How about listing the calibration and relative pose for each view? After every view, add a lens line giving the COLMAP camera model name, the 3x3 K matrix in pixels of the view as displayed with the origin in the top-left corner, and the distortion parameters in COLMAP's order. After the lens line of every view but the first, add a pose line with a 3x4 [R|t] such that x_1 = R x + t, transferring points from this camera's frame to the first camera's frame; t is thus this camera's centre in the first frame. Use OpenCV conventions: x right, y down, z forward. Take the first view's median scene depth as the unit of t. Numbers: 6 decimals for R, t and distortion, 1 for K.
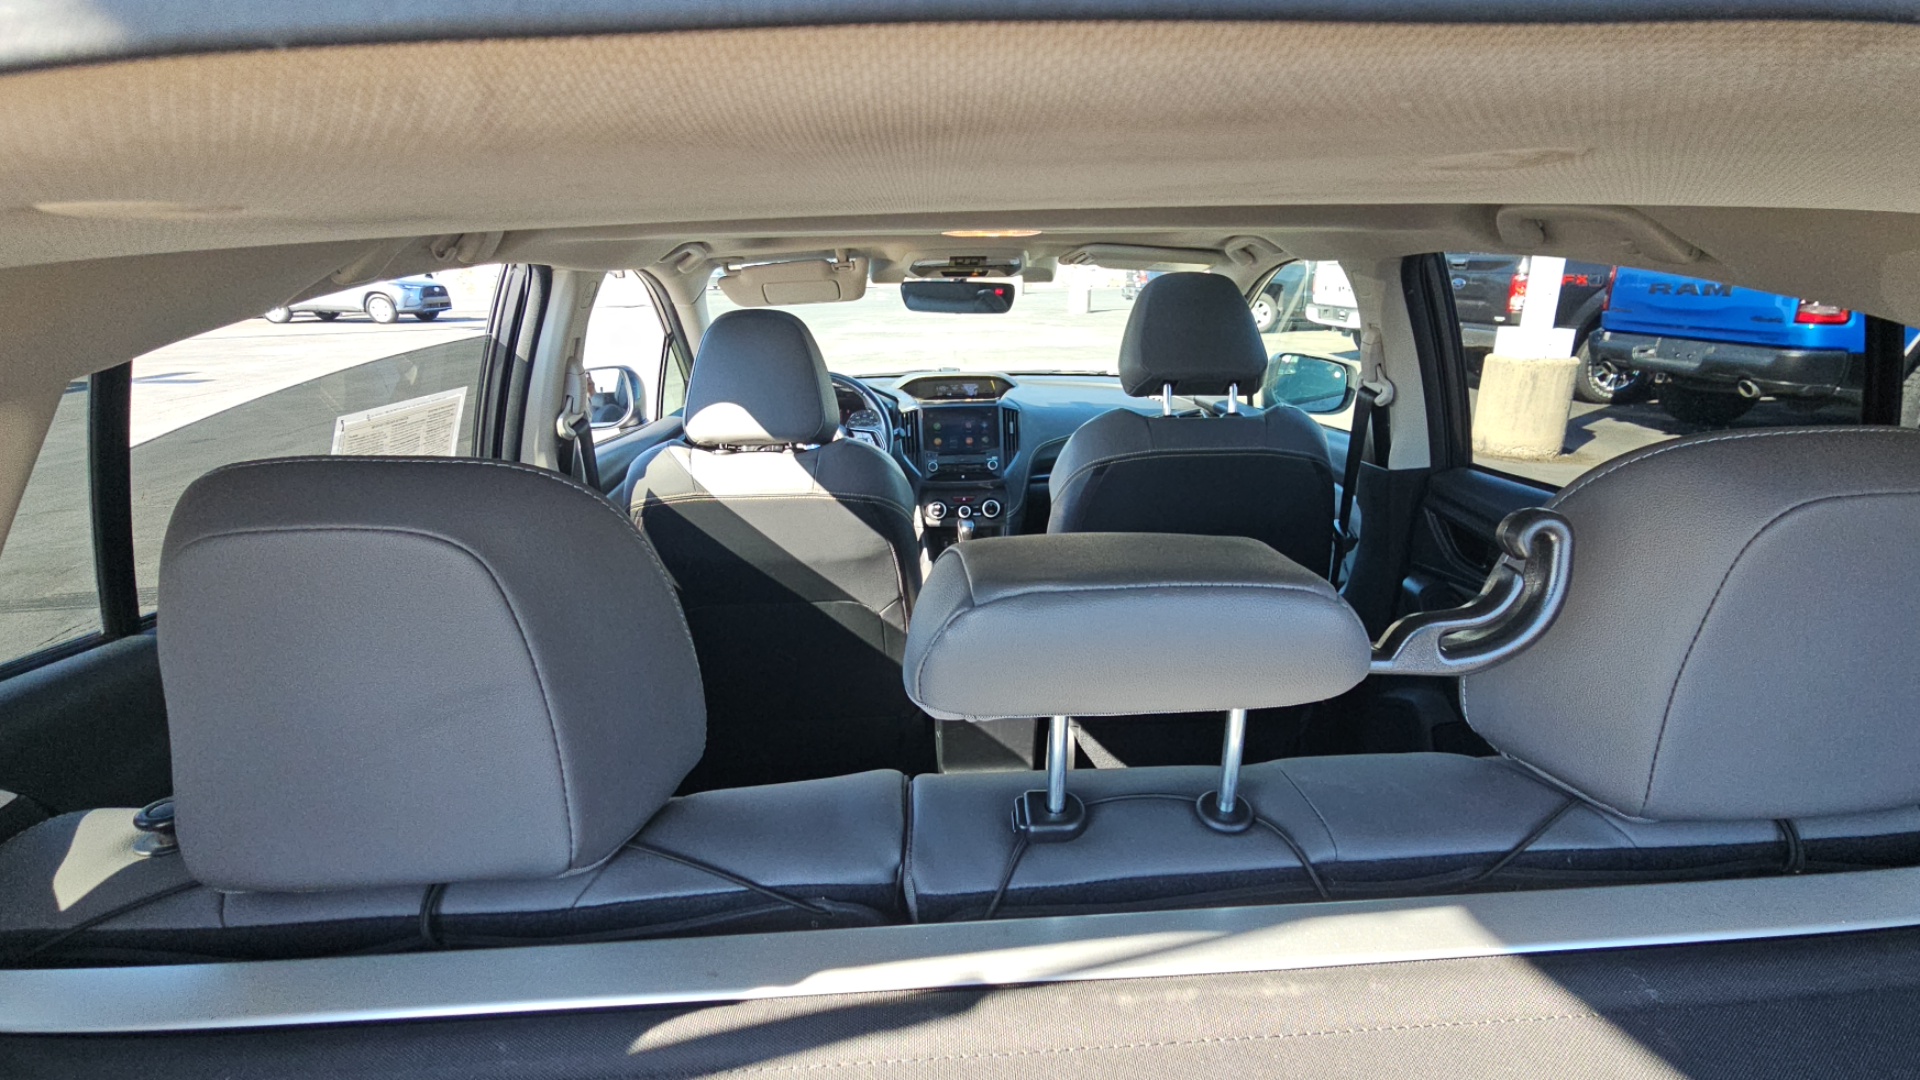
lens RADIAL K [[857.9, 0, 977.7], [0, 857.9, 545.2], [0, 0, 1]] dist [0.008640, -0.006433]
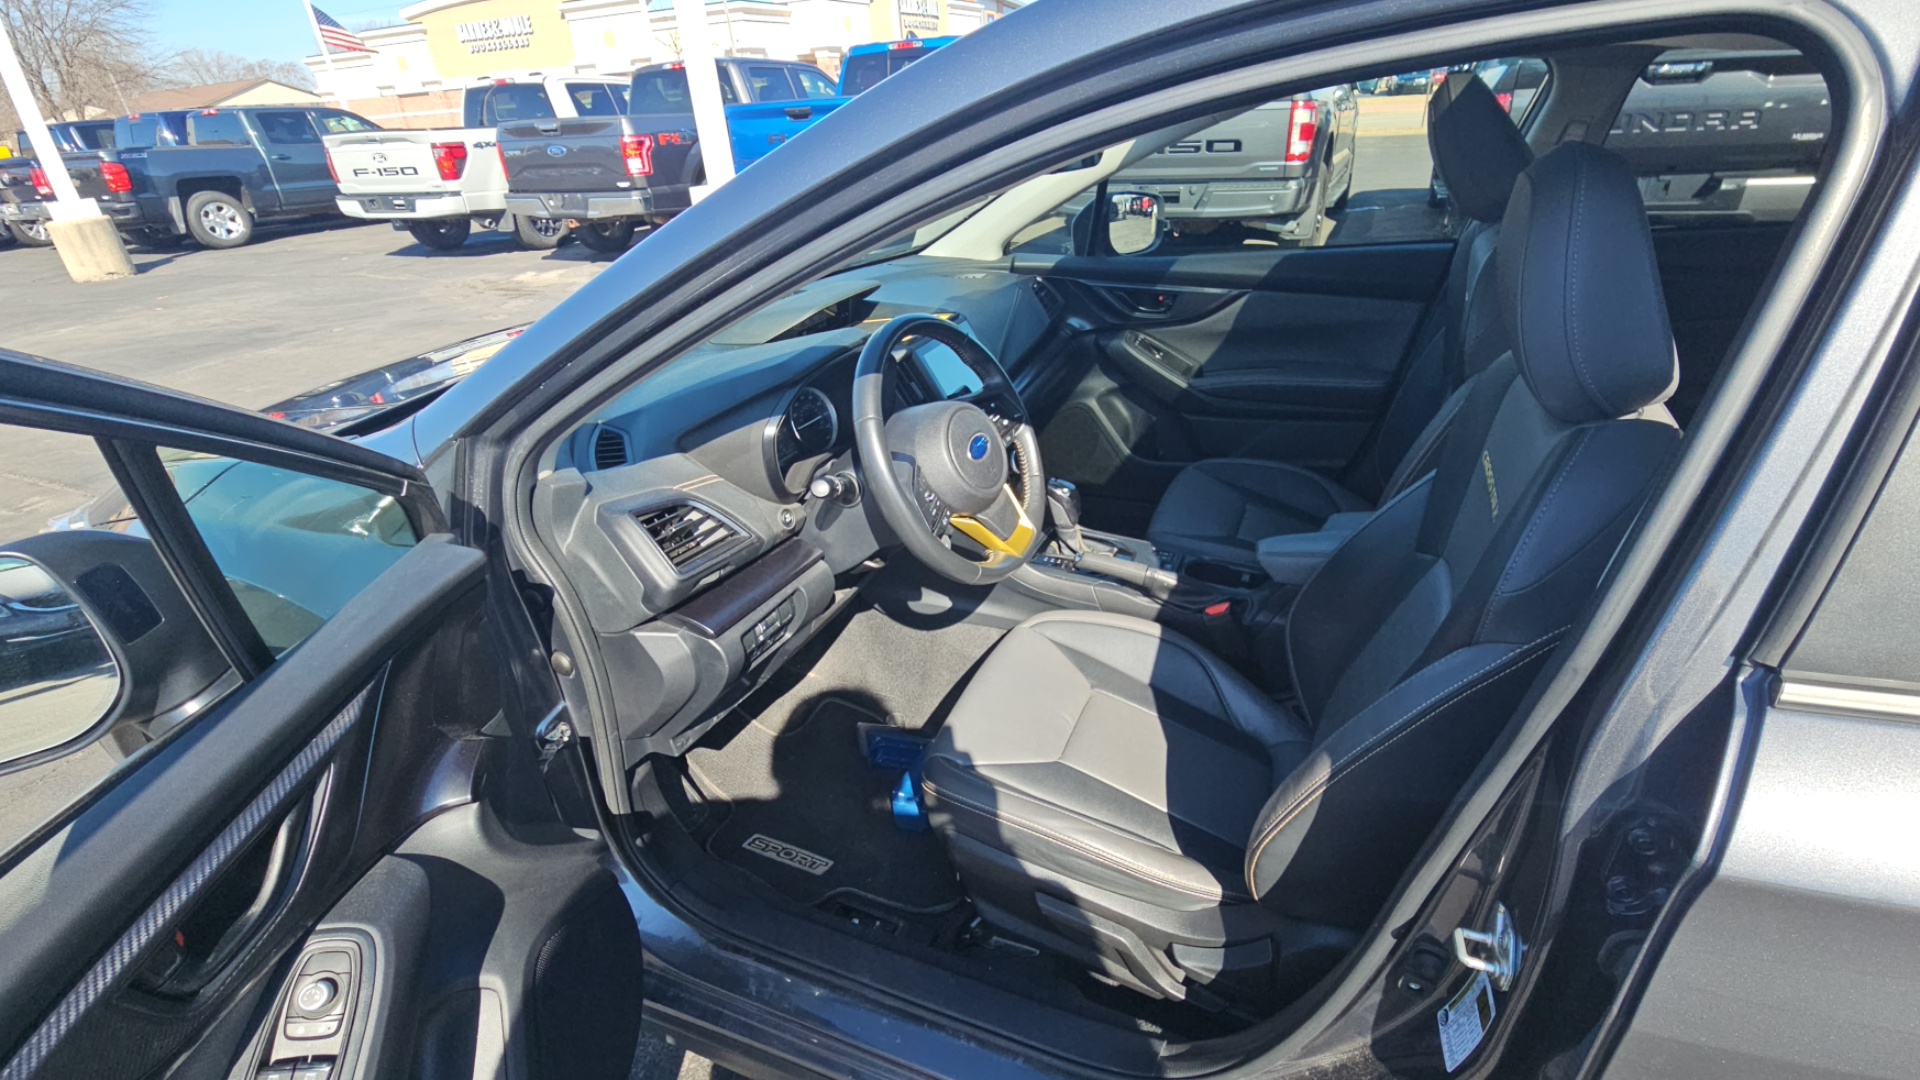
lens RADIAL K [[857.9, 0, 981.5], [0, 857.9, 548.9], [0, 0, 1]] dist [0.008640, -0.006433]
pose [[0.449267, -0.429584, 0.783337, -0.204673], [0.326476, 0.895108, 0.303636, -0.070406], [-0.831609, 0.119327, 0.542391, 0.223317]]
